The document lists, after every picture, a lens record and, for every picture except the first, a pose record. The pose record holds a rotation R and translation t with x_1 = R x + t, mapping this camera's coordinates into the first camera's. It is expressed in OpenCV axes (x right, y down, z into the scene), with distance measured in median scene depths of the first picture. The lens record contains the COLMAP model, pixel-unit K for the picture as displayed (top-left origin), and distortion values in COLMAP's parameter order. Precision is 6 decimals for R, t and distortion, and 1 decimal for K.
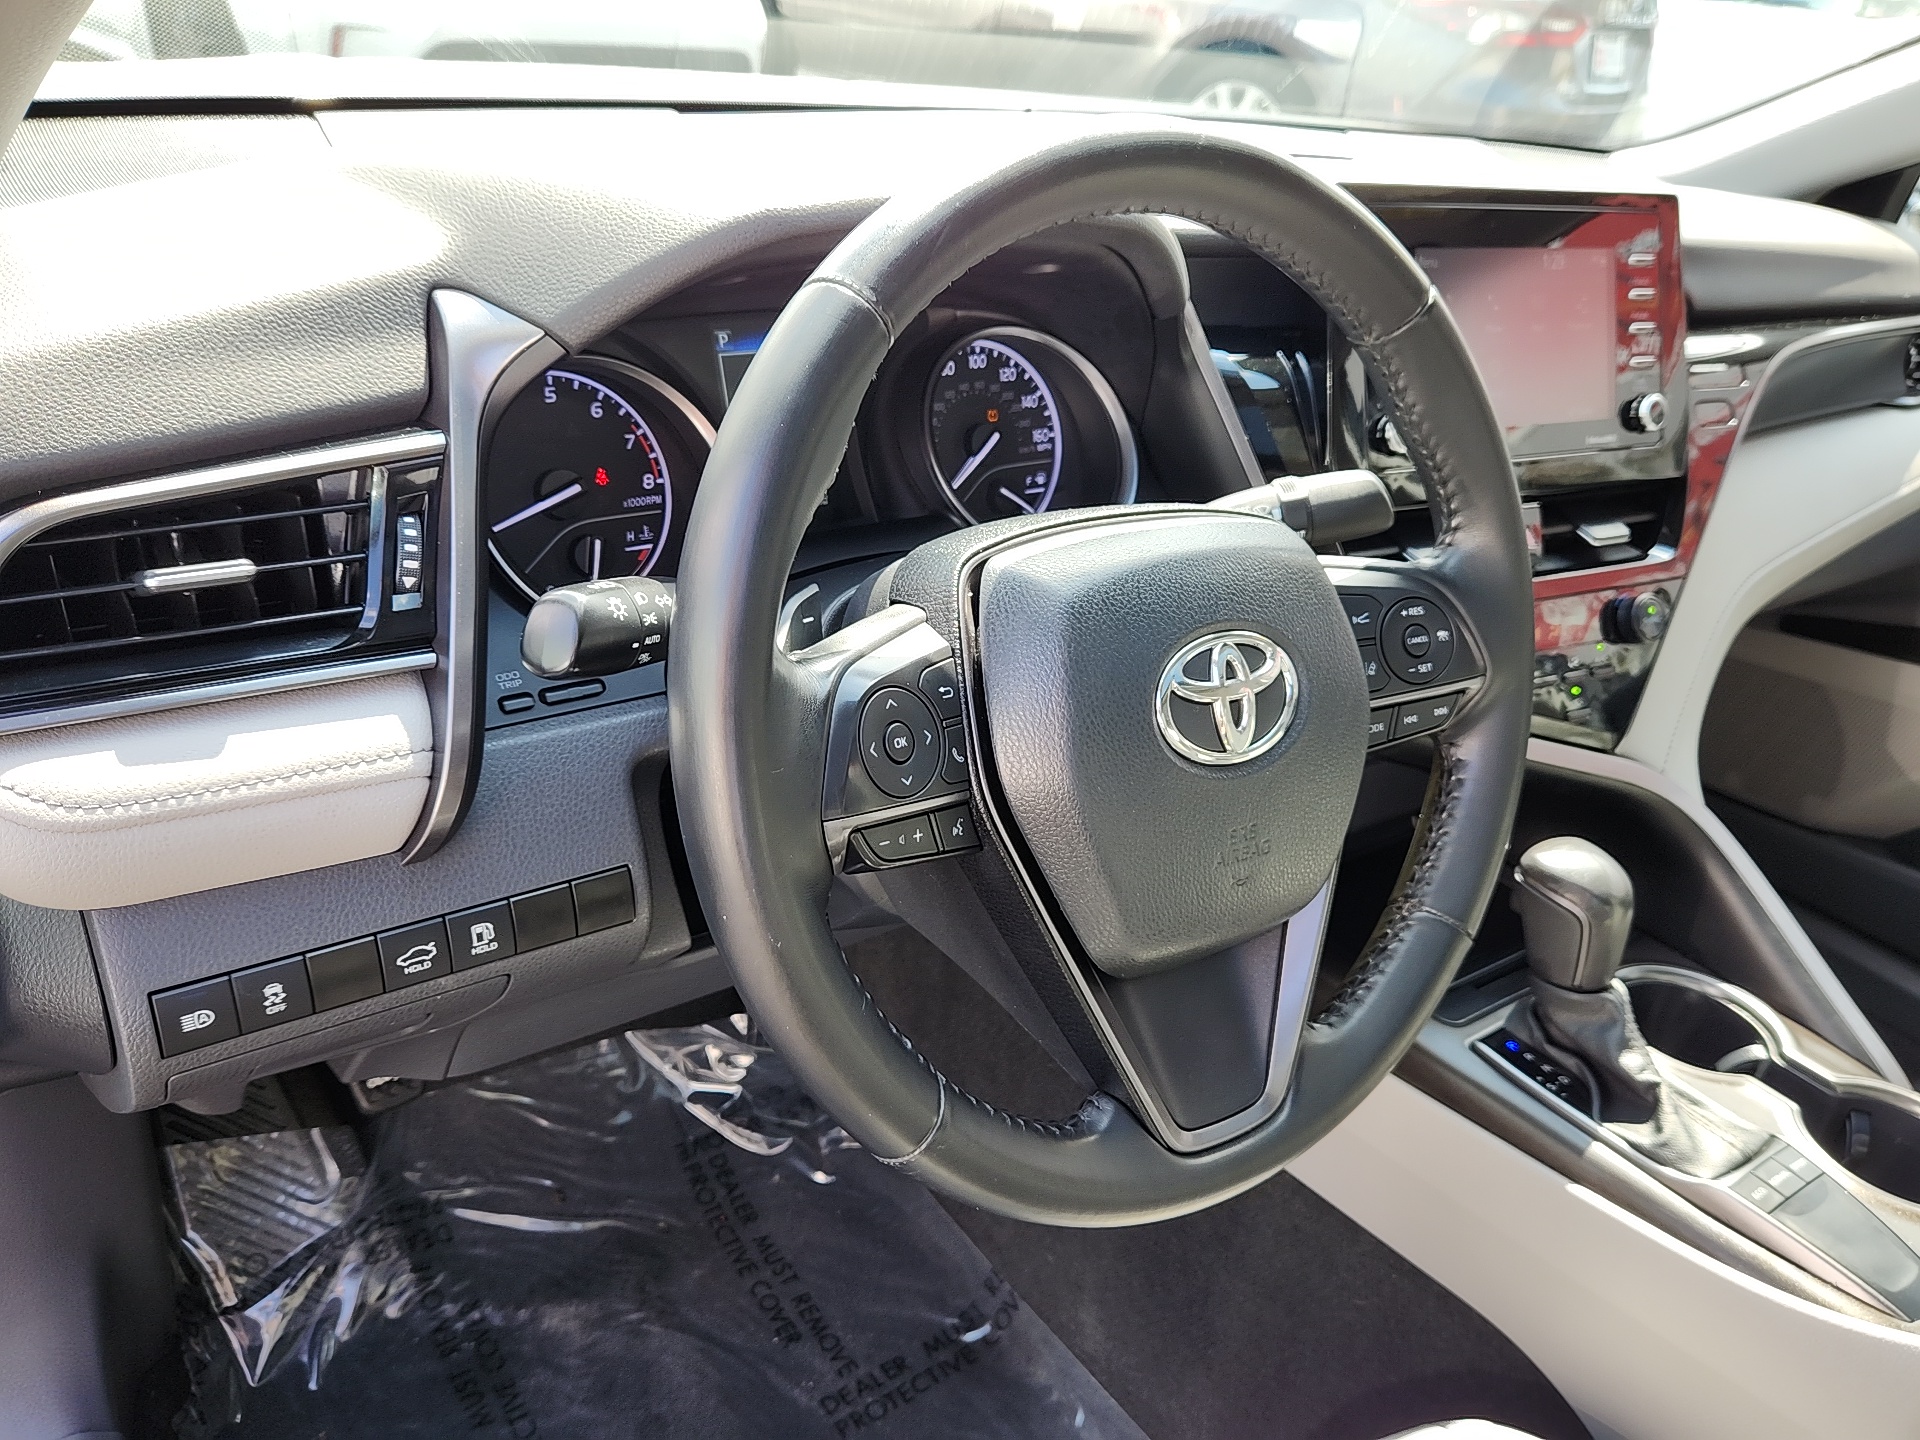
lens RADIAL K [[1509.1, 0, 969.7], [0, 1509.1, 751.5], [0, 0, 1]] dist [0.048788, -0.050970]
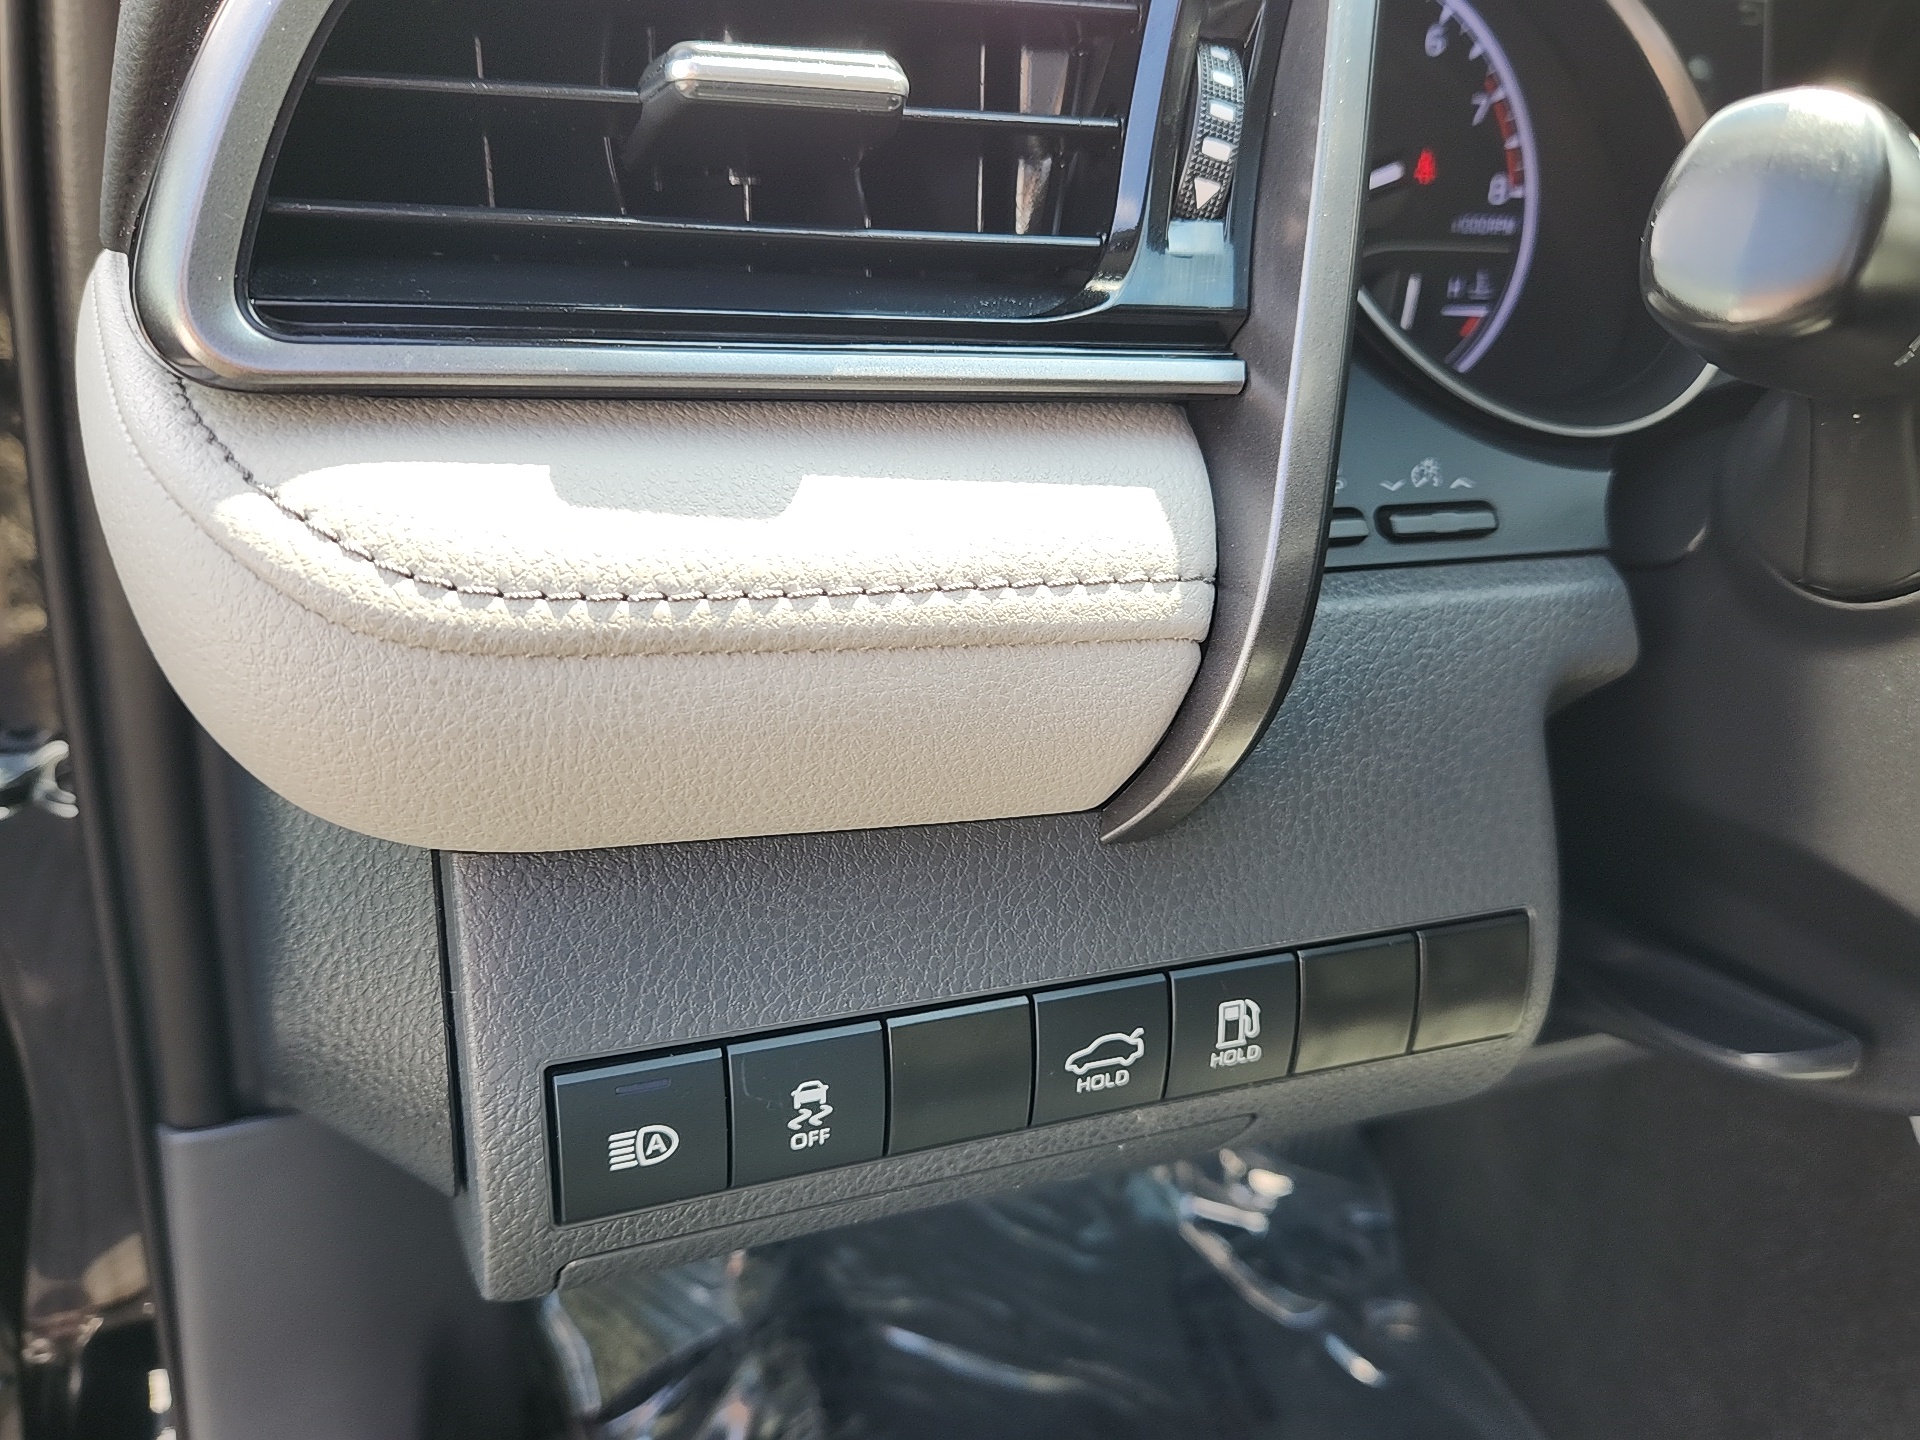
lens RADIAL K [[1509.1, 0, 959.9], [0, 1509.1, 720.3], [0, 0, 1]] dist [0.048788, -0.050970]
pose [[0.964353, 0.111889, -0.239799, -0.251888], [-0.121755, 0.992202, -0.026680, 0.045424], [0.234944, 0.054926, 0.970456, 0.456707]]
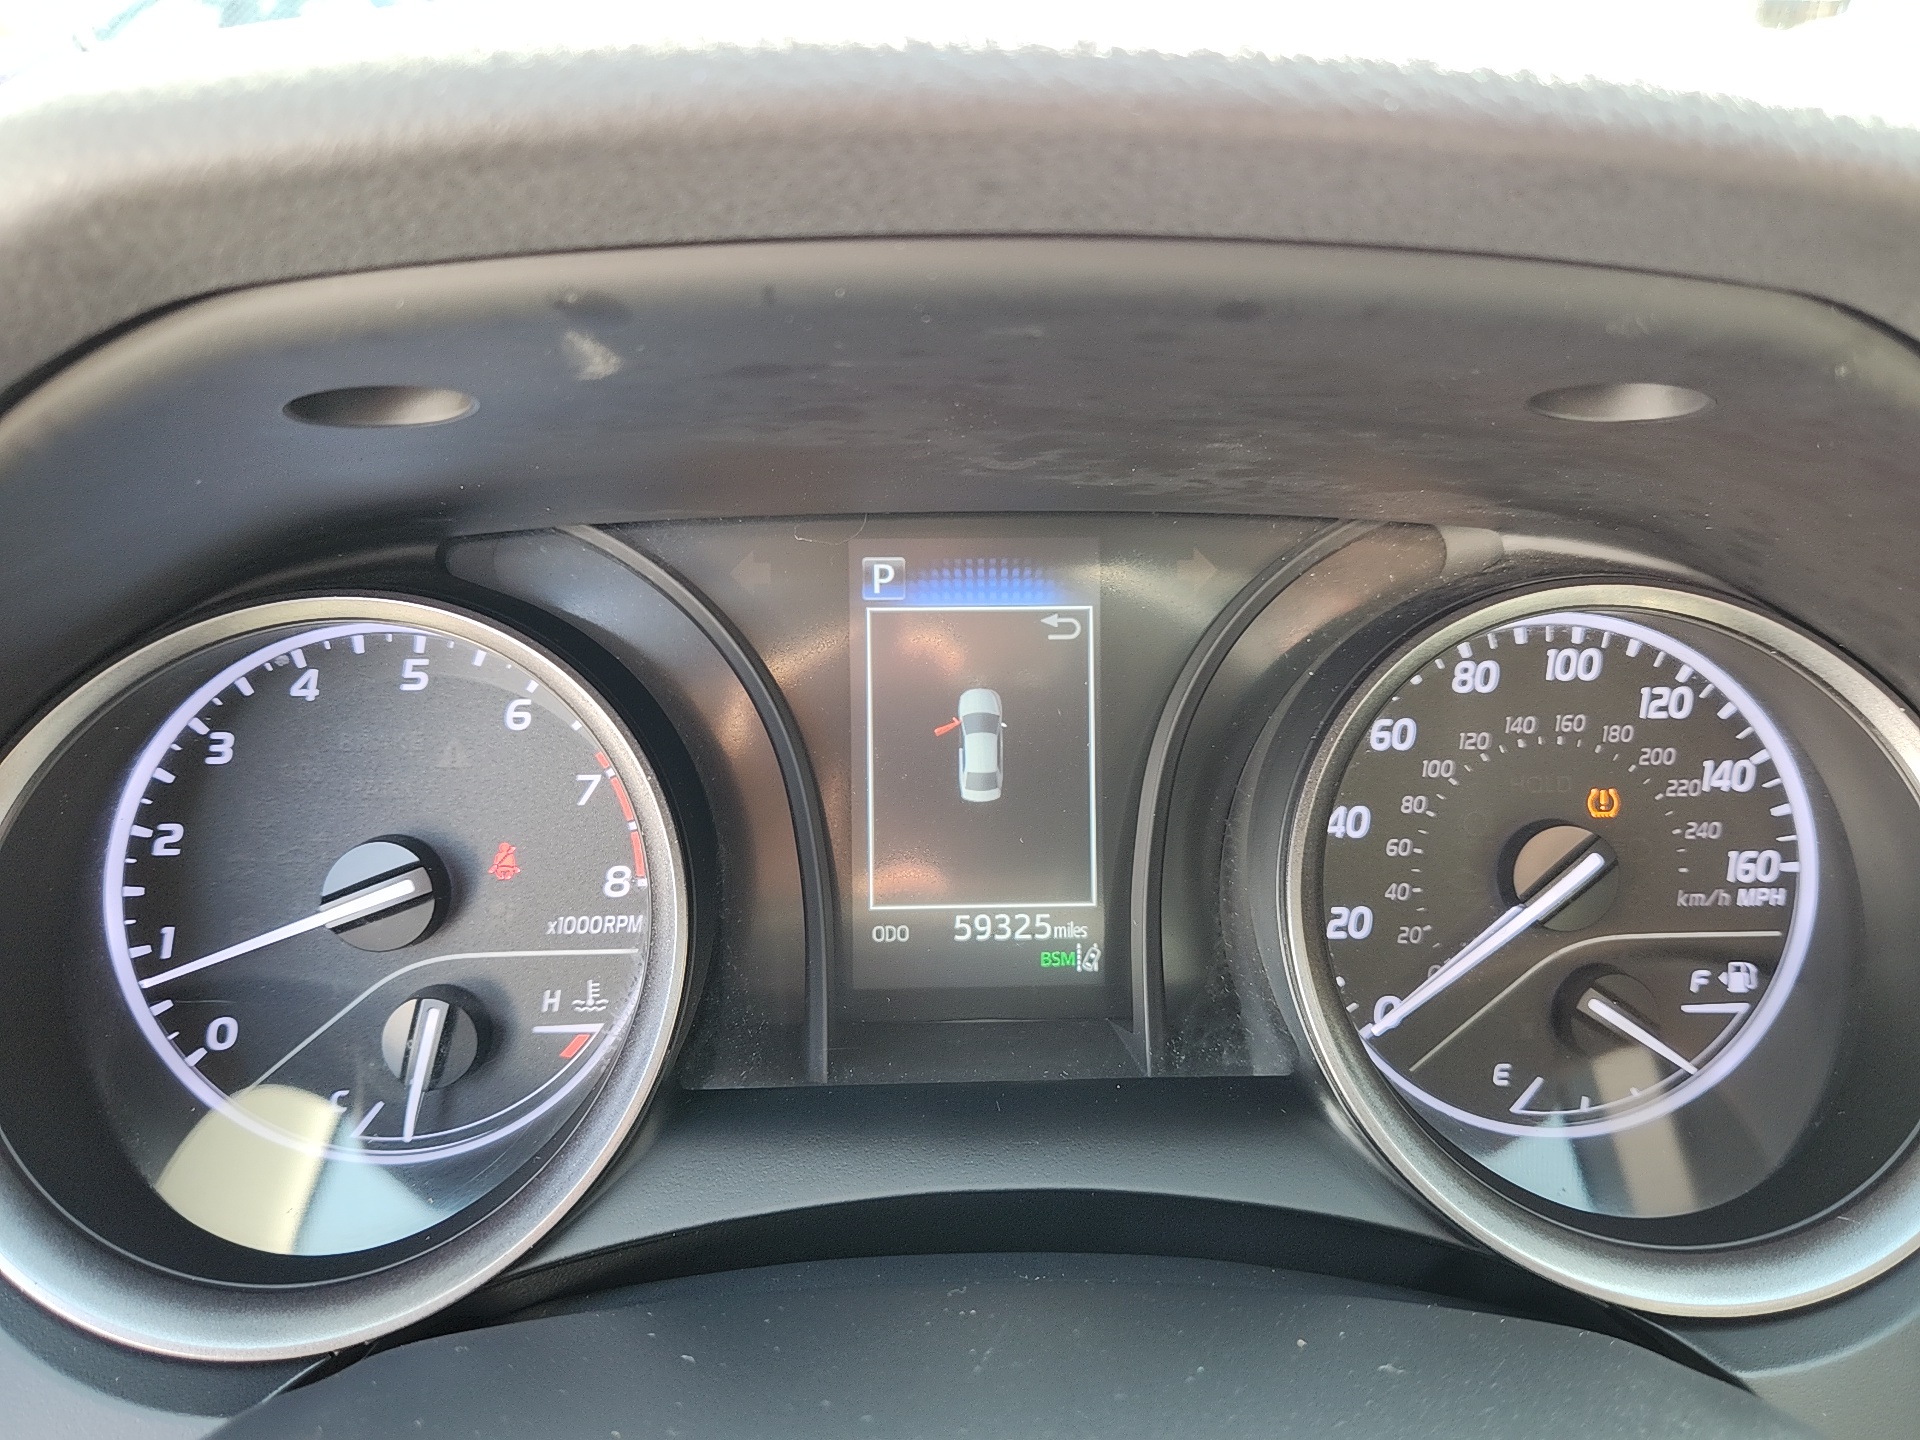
lens RADIAL K [[1509.1, 0, 965.1], [0, 1509.1, 712.4], [0, 0, 1]] dist [0.048788, -0.050970]
pose [[0.830146, 0.107561, -0.547073, 0.106146], [-0.194215, 0.975547, -0.102904, -0.205513], [0.522626, 0.191676, 0.830736, 0.698769]]
